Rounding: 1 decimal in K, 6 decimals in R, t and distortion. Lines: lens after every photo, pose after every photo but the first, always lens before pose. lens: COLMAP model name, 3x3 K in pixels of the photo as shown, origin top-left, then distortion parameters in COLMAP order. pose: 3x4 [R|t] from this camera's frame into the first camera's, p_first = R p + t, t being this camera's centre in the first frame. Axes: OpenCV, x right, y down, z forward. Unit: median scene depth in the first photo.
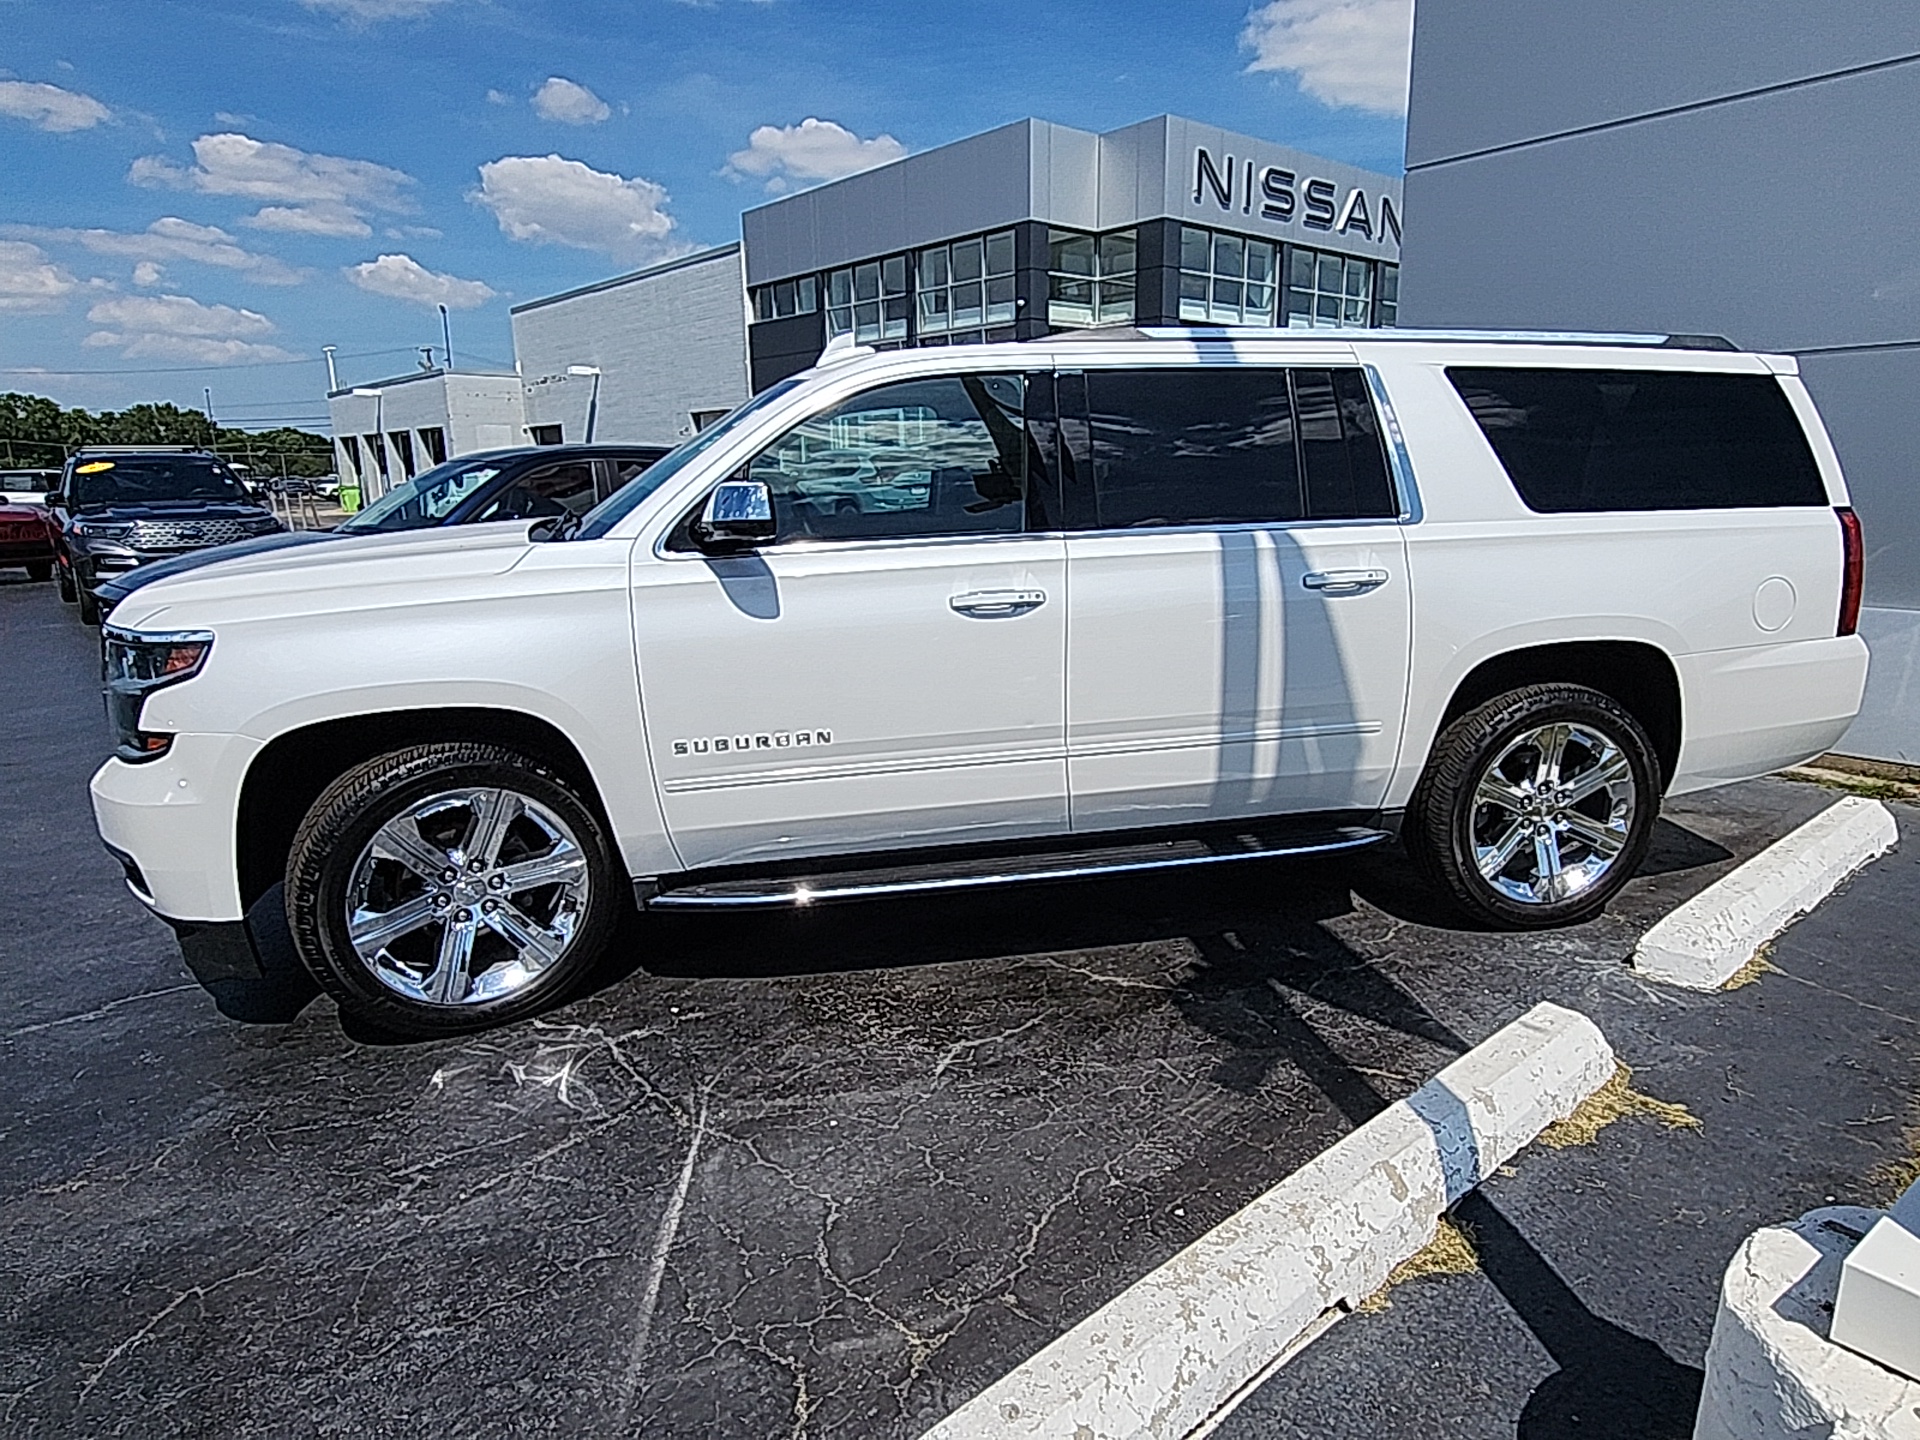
lens RADIAL K [[1236.0, 0, 967.0], [0, 1236.0, 759.3], [0, 0, 1]] dist [0.000293, 0.001088]
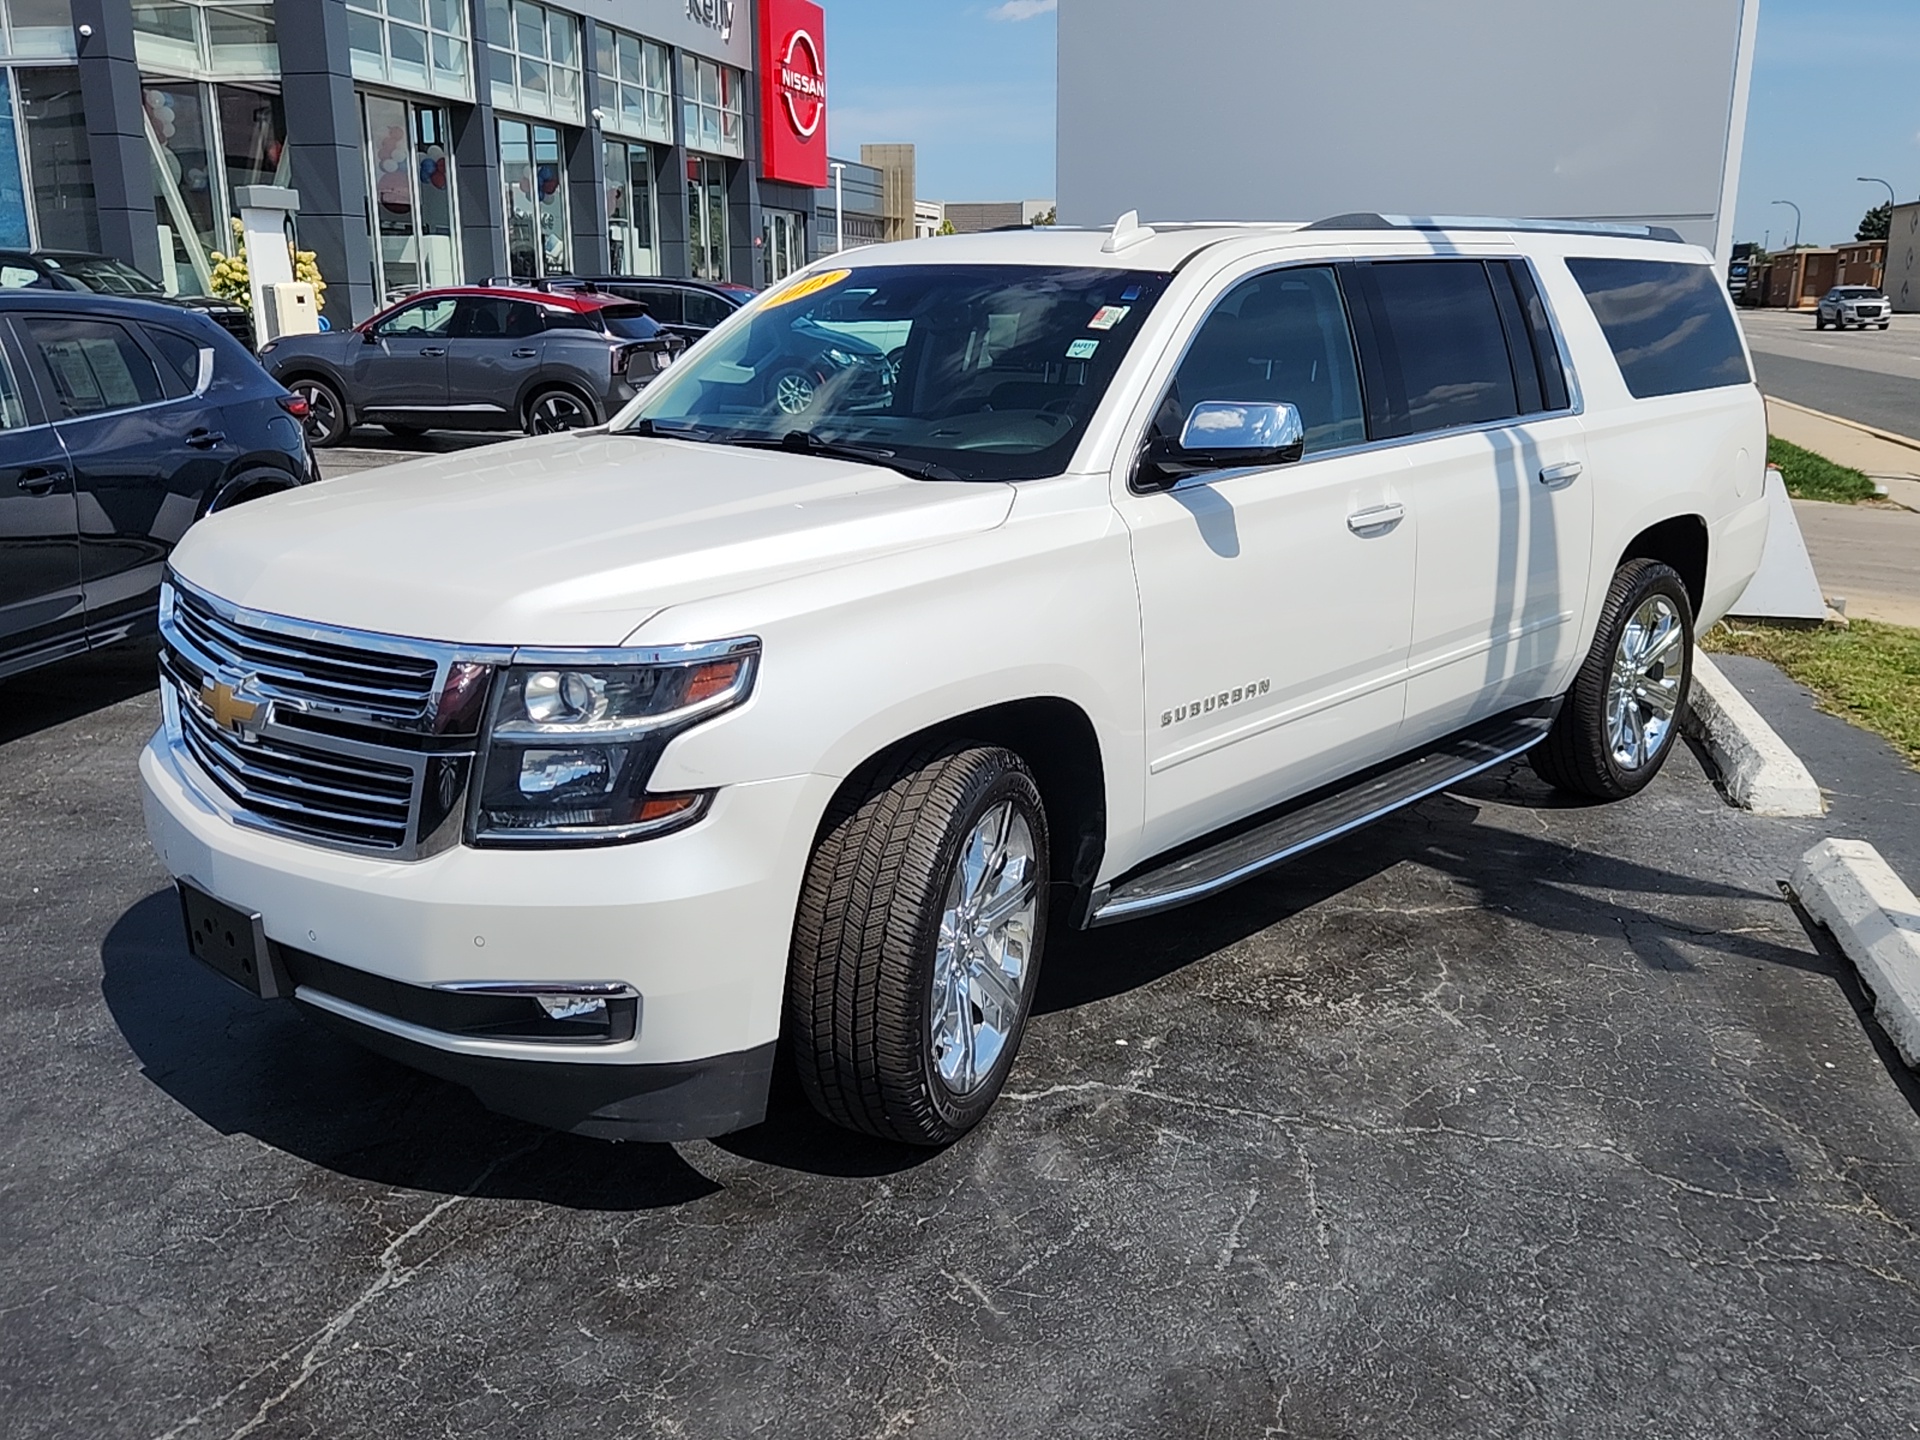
lens RADIAL K [[1707.7, 0, 1011.9], [0, 1707.7, 723.4], [0, 0, 1]] dist [-0.006101, -0.006123]
pose [[0.821119, -0.131230, 0.555466, -0.853272], [0.119329, 0.991173, 0.057768, -0.075787], [-0.558144, 0.018849, 0.829530, 0.100081]]
